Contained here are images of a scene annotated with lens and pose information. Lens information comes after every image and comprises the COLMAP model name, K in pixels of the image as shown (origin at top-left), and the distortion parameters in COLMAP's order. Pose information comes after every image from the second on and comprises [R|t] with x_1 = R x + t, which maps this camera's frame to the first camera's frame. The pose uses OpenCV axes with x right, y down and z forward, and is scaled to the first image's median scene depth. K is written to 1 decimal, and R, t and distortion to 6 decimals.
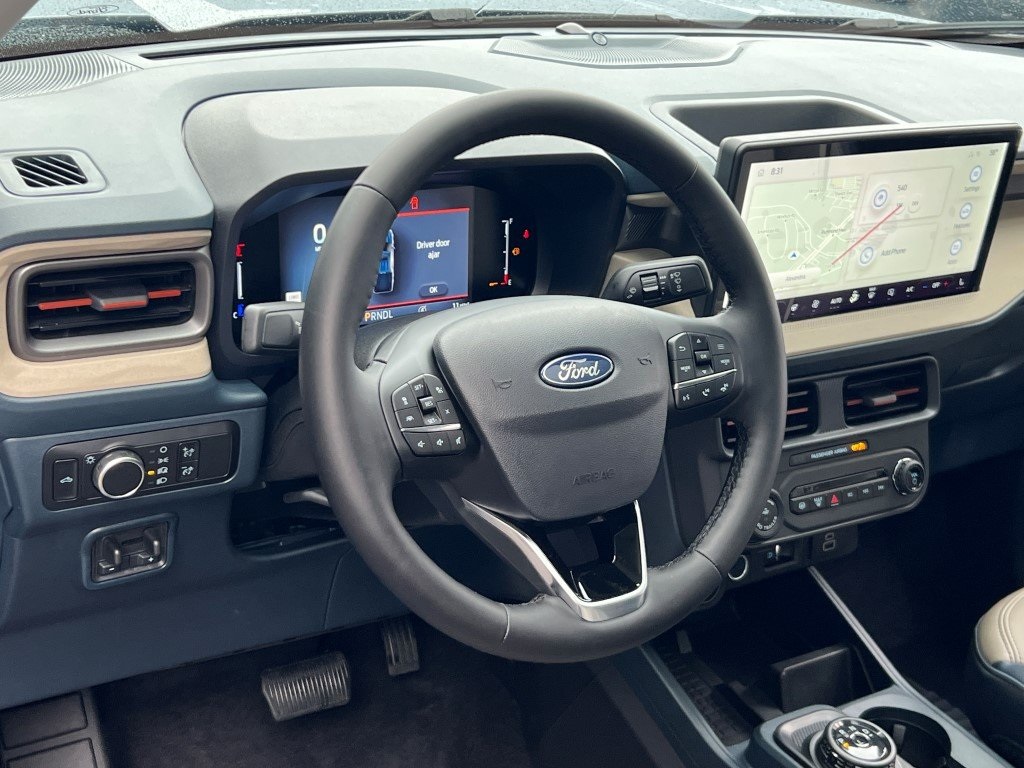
lens RADIAL K [[1440.3, 0, 510.2], [0, 1440.3, 383.5], [0, 0, 1]] dist [0.124473, 0.000000]
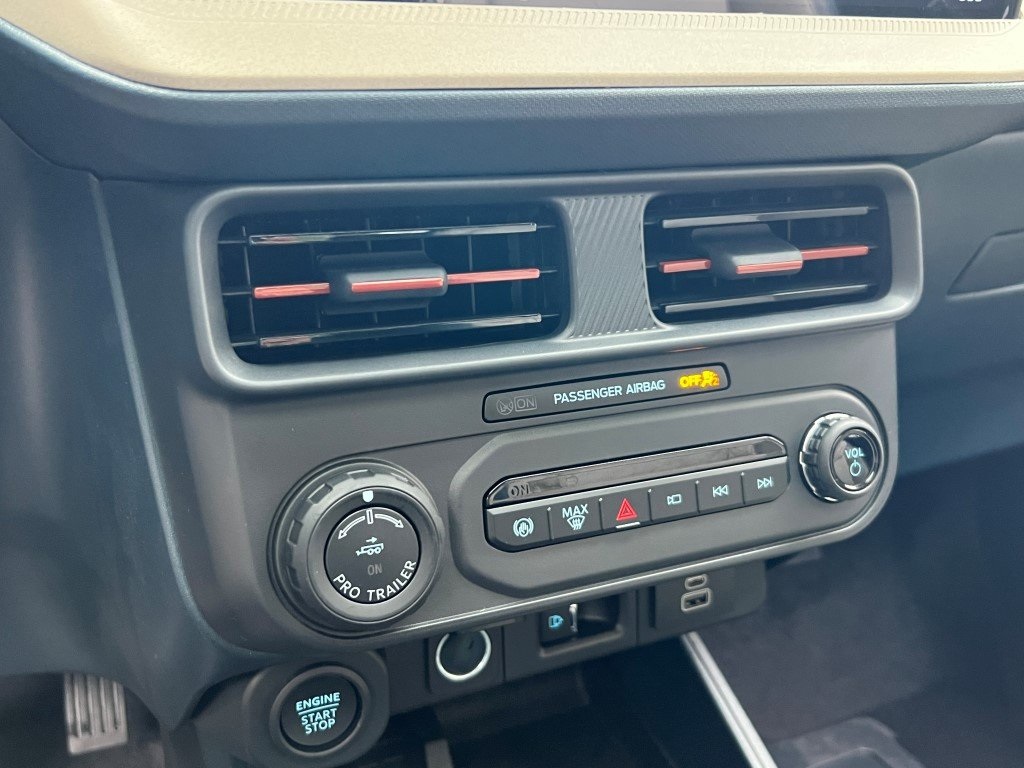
lens RADIAL K [[984.3, 0, 511.9], [0, 984.3, 377.9], [0, 0, 1]] dist [0.081179, 0.000000]
pose [[0.981430, 0.002688, -0.191800, 0.243906], [-0.006090, 0.999834, -0.017145, 0.048516], [0.191722, 0.017995, 0.981284, 0.730868]]
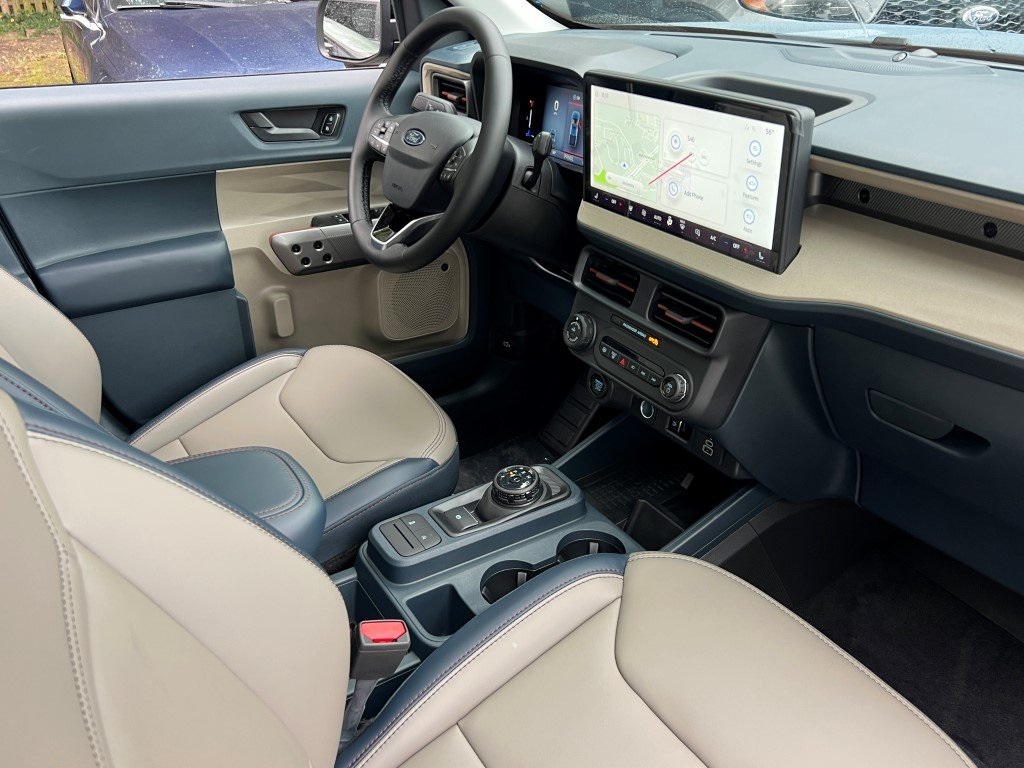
lens RADIAL K [[861.0, 0, 506.1], [0, 861.0, 387.9], [0, 0, 1]] dist [0.029653, -0.014746]
pose [[-0.018891, 0.377597, -0.925777, 0.993769], [-0.386934, 0.851030, 0.355006, -0.147427], [0.921914, 0.364921, 0.130029, 0.798209]]
